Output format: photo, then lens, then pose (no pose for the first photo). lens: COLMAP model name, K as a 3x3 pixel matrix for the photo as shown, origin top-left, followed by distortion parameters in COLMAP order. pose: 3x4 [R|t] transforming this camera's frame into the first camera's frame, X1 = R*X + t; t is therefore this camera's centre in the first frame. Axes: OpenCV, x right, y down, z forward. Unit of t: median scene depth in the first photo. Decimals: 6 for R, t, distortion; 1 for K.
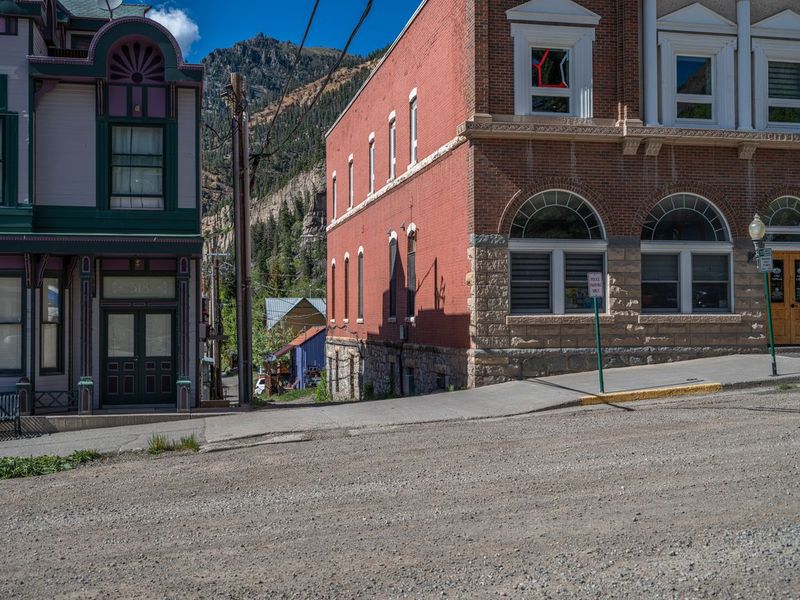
lens RADIAL K [[1019.2, 0, 405.1], [0, 1019.2, 298.2], [0, 0, 1]] dist [-0.002715, 0.008047]
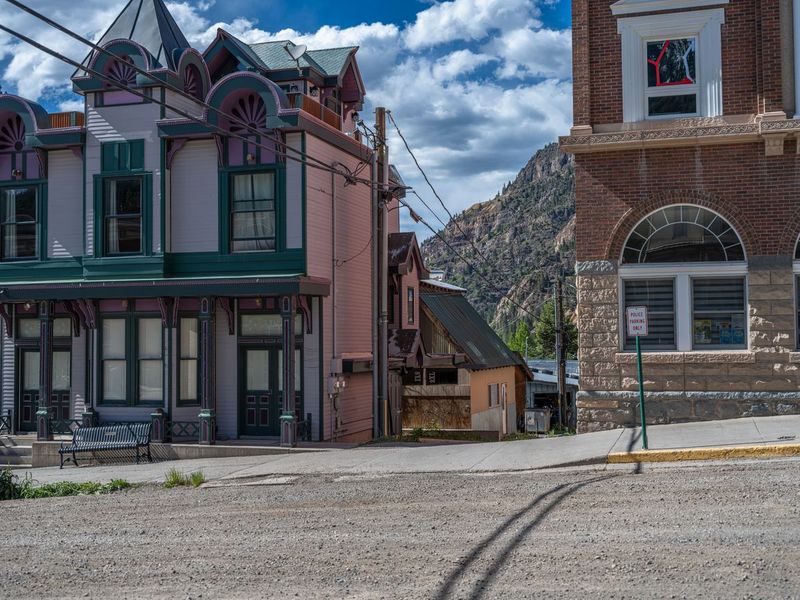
lens RADIAL K [[1019.2, 0, 405.1], [0, 1019.2, 298.2], [0, 0, 1]] dist [-0.002715, 0.008047]
pose [[0.867922, -0.022667, -0.496182, 0.373505], [0.013957, 0.999677, -0.021253, -0.013534], [0.496504, 0.011521, 0.867958, 0.150169]]
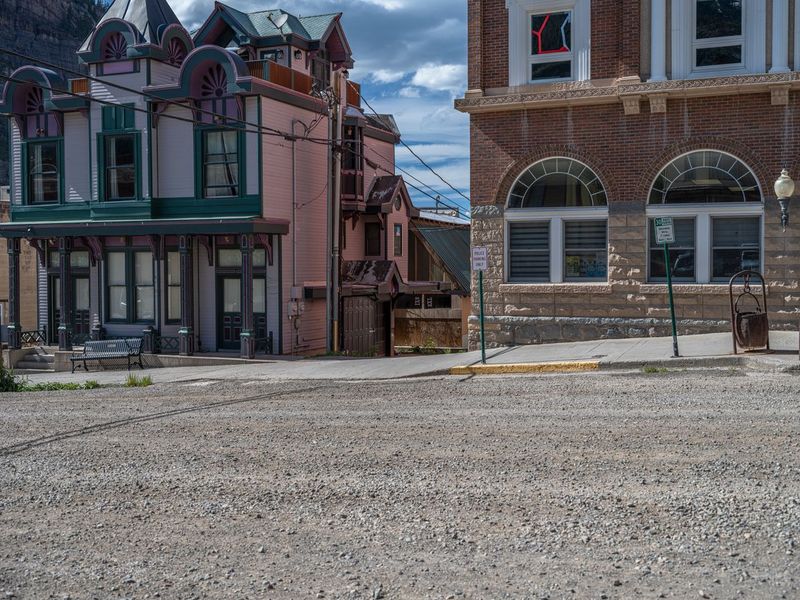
lens RADIAL K [[951.7, 0, 400.0], [0, 951.7, 300.0], [0, 0, 1]] dist [0.010627, -0.008814]
pose [[0.805011, 0.023443, -0.592796, 0.585354], [0.011174, 0.998443, 0.054659, -0.020327], [0.593154, -0.050625, 0.803495, 0.160168]]
